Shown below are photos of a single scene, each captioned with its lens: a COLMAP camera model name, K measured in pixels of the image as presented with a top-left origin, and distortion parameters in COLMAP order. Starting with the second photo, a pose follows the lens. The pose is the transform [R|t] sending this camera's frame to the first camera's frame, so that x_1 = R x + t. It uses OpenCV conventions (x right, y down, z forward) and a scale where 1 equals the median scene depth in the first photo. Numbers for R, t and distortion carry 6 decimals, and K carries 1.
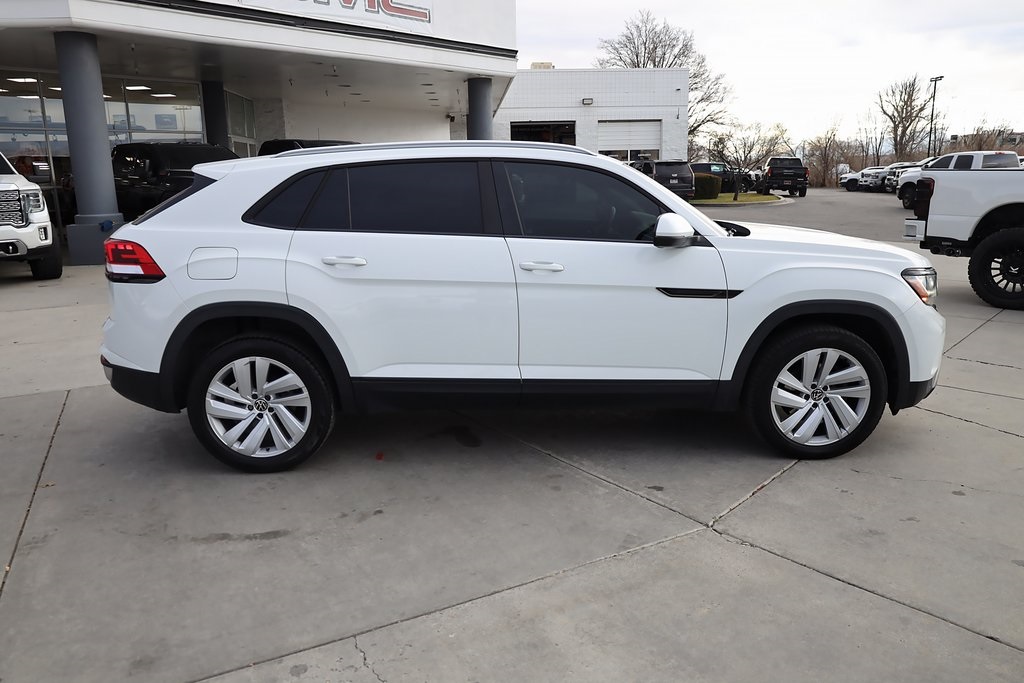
lens RADIAL K [[748.2, 0, 513.6], [0, 748.2, 340.6], [0, 0, 1]] dist [-0.007365, -0.001899]
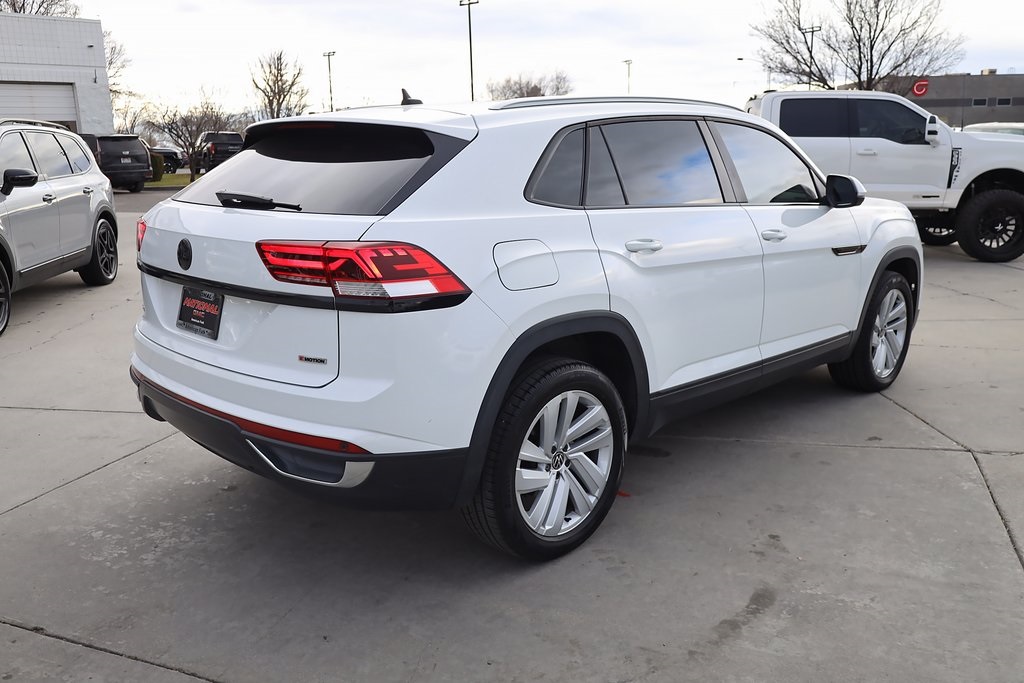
lens RADIAL K [[848.2, 0, 514.2], [0, 848.2, 333.7], [0, 0, 1]] dist [-0.007916, 0.003298]
pose [[0.731484, -0.149111, 0.665354, -0.912573], [0.155084, 0.986604, 0.050608, -0.080778], [-0.663988, 0.066167, 0.744810, 0.437650]]
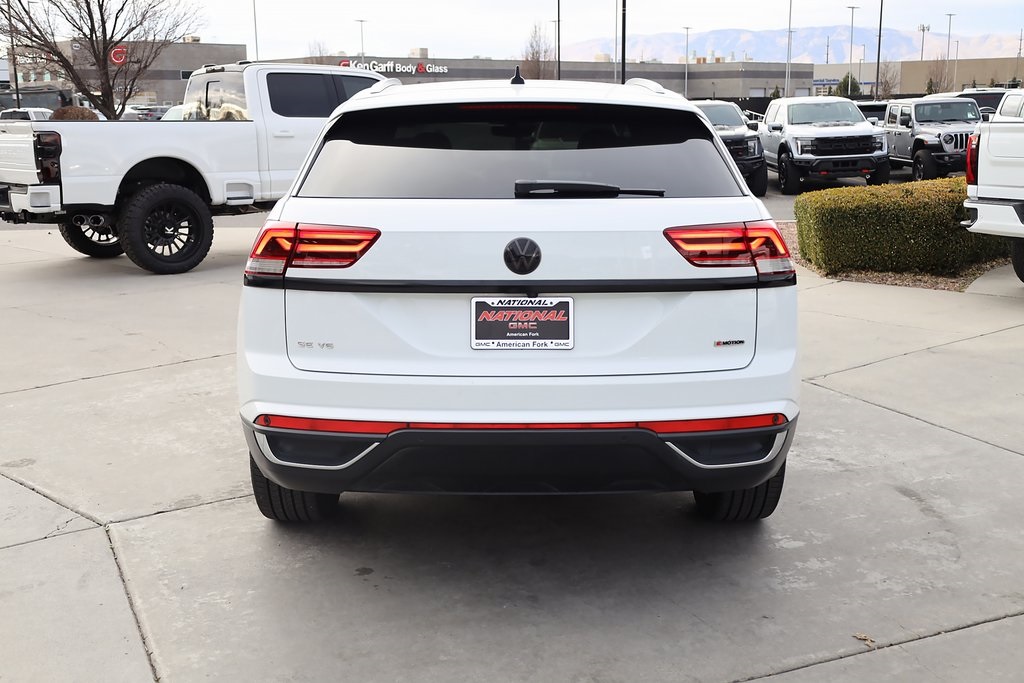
lens RADIAL K [[1183.2, 0, 510.9], [0, 1183.2, 343.8], [0, 0, 1]] dist [0.004095, 0.000000]
pose [[-0.006877, -0.176999, 0.984187, -1.519500], [0.216458, 0.960612, 0.174271, -0.255046], [-0.976268, 0.214234, 0.031707, 1.205510]]
